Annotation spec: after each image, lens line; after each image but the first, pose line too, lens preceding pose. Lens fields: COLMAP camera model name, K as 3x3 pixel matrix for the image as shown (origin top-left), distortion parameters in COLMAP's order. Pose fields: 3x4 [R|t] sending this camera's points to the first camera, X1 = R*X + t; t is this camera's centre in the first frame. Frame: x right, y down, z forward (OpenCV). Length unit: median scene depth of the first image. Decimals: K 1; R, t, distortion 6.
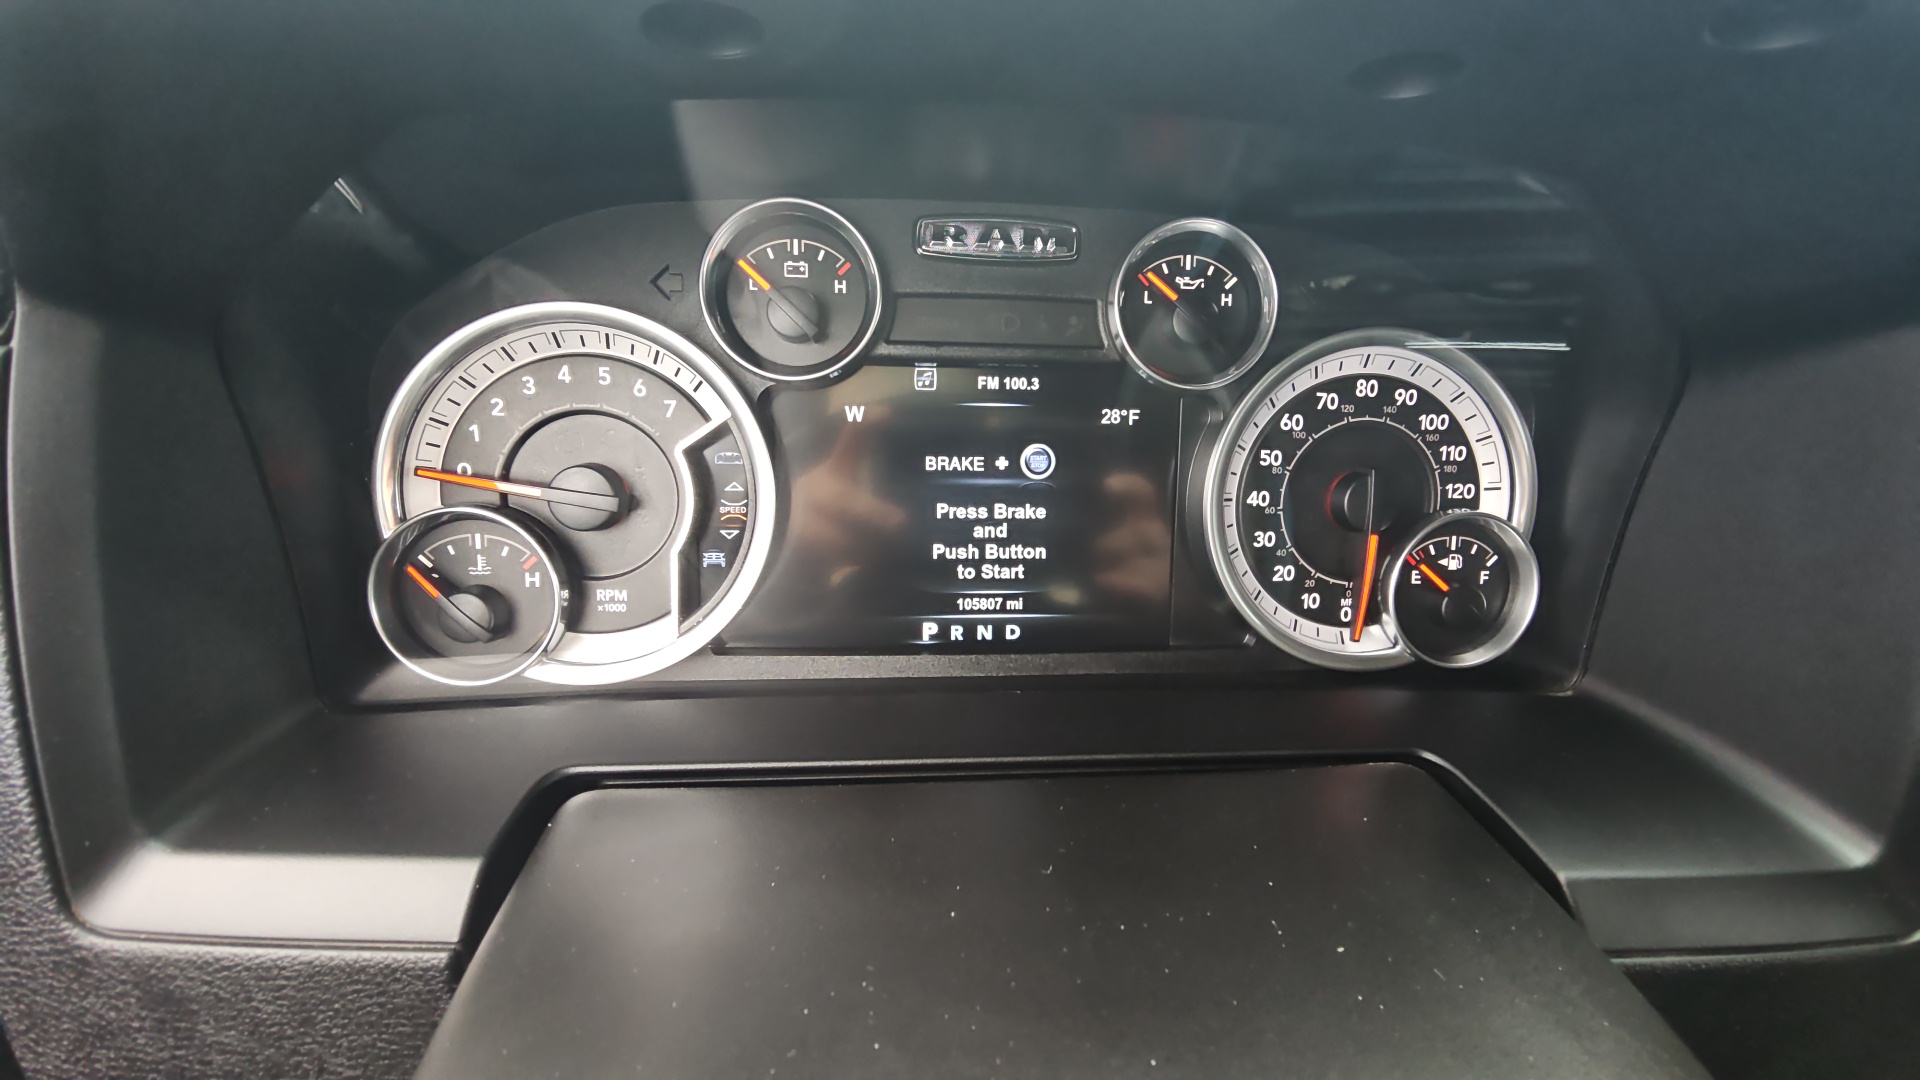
lens RADIAL K [[786.0, 0, 984.7], [0, 786.0, 544.8], [0, 0, 1]] dist [0.010932, -0.007225]
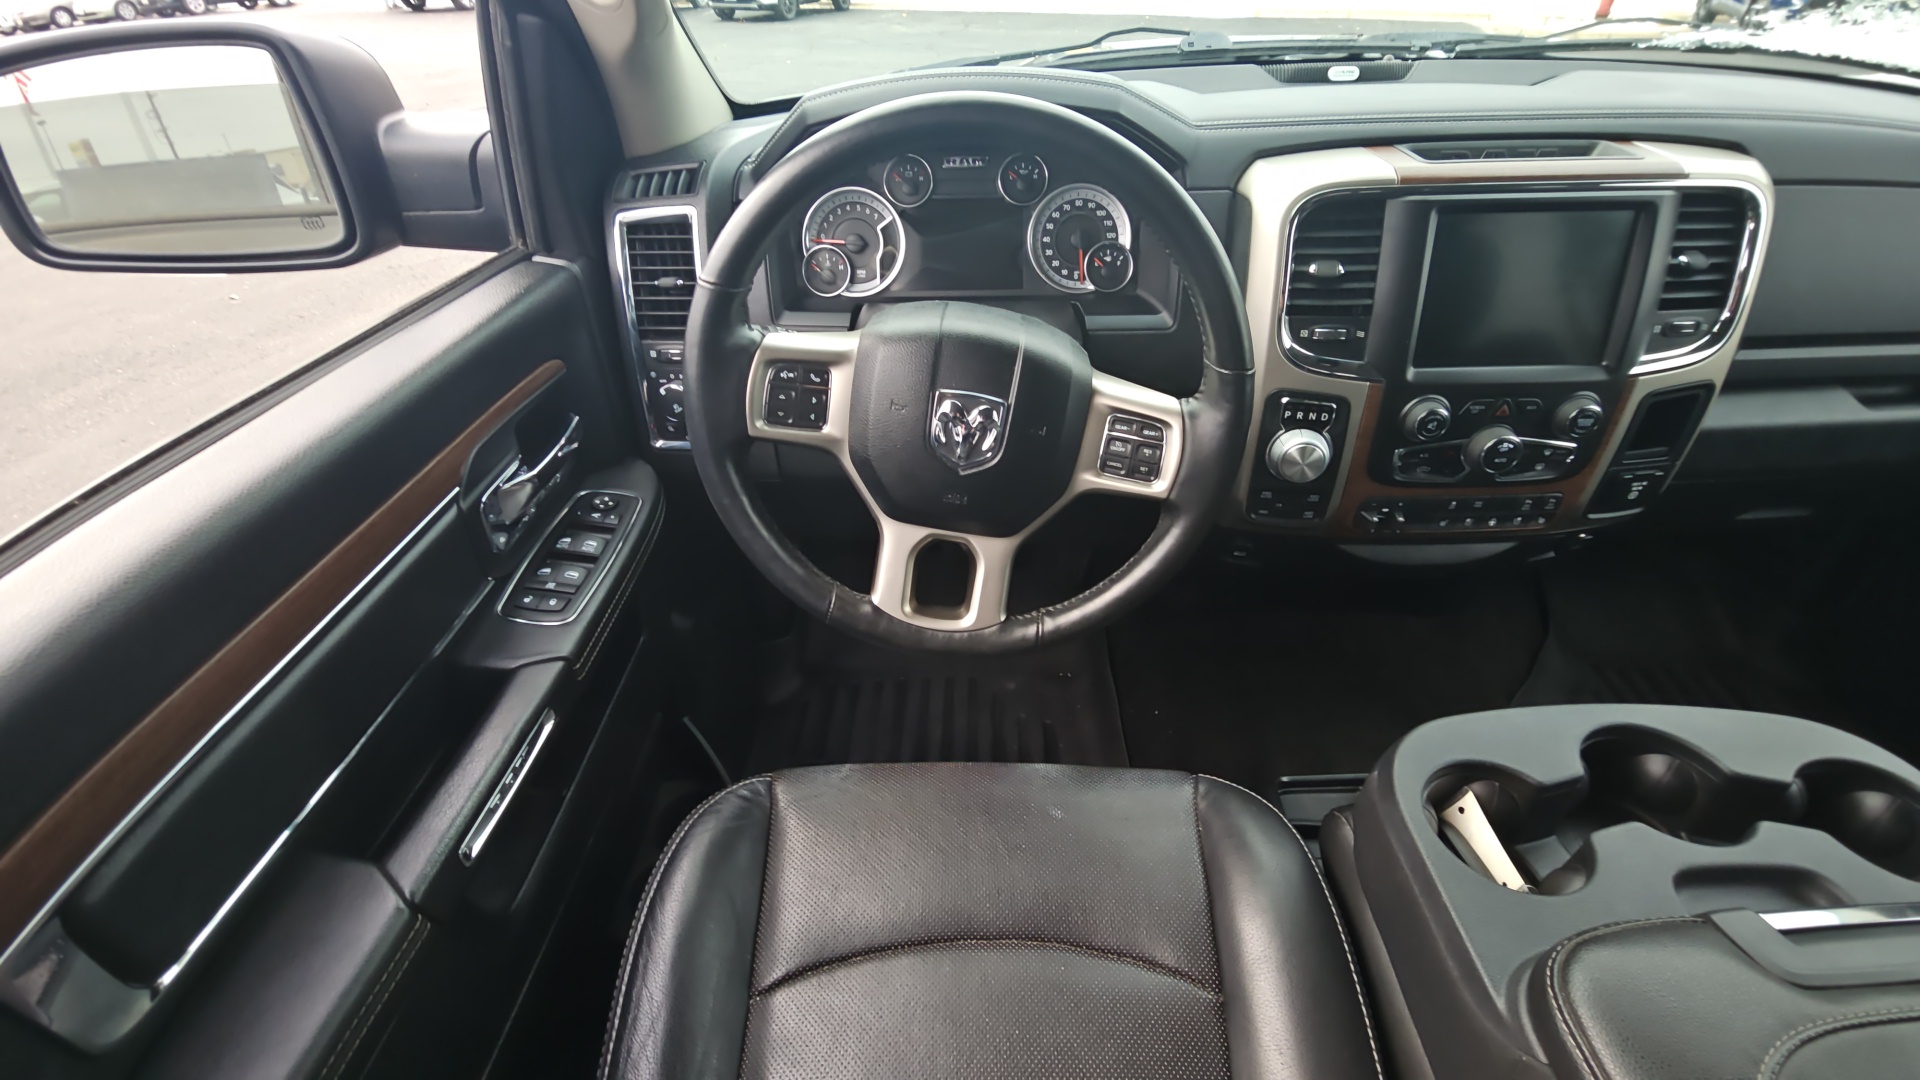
lens RADIAL K [[786.0, 0, 972.5], [0, 786.0, 548.7], [0, 0, 1]] dist [0.010932, -0.007225]
pose [[0.993562, 0.004289, -0.113206, 0.432428], [0.014046, 0.986909, 0.160664, 0.715167], [0.112413, -0.161220, 0.980496, -2.593349]]
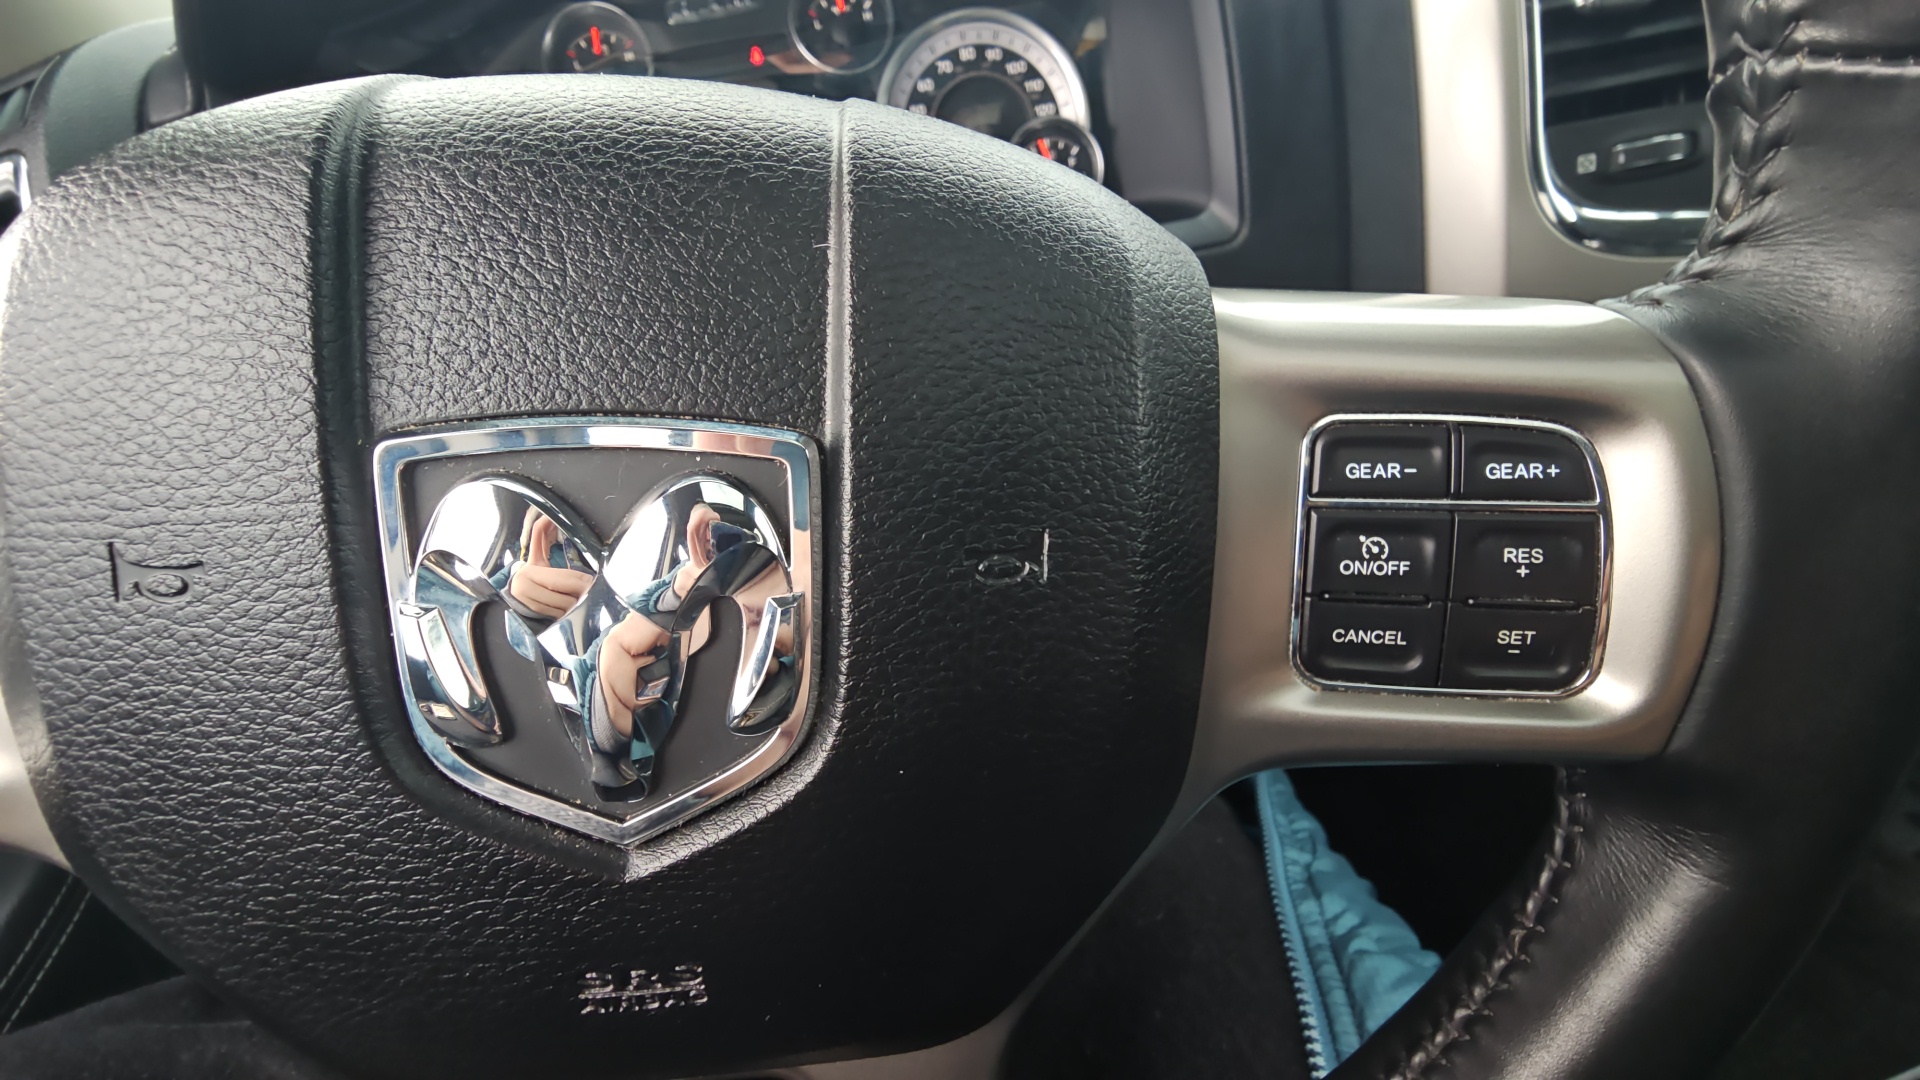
lens RADIAL K [[786.0, 0, 970.6], [0, 786.0, 544.9], [0, 0, 1]] dist [0.010932, -0.007225]
pose [[0.979217, -0.199712, -0.035337, 0.358335], [0.201375, 0.978116, 0.052319, 0.714555], [0.024115, -0.058348, 0.998005, -0.675737]]
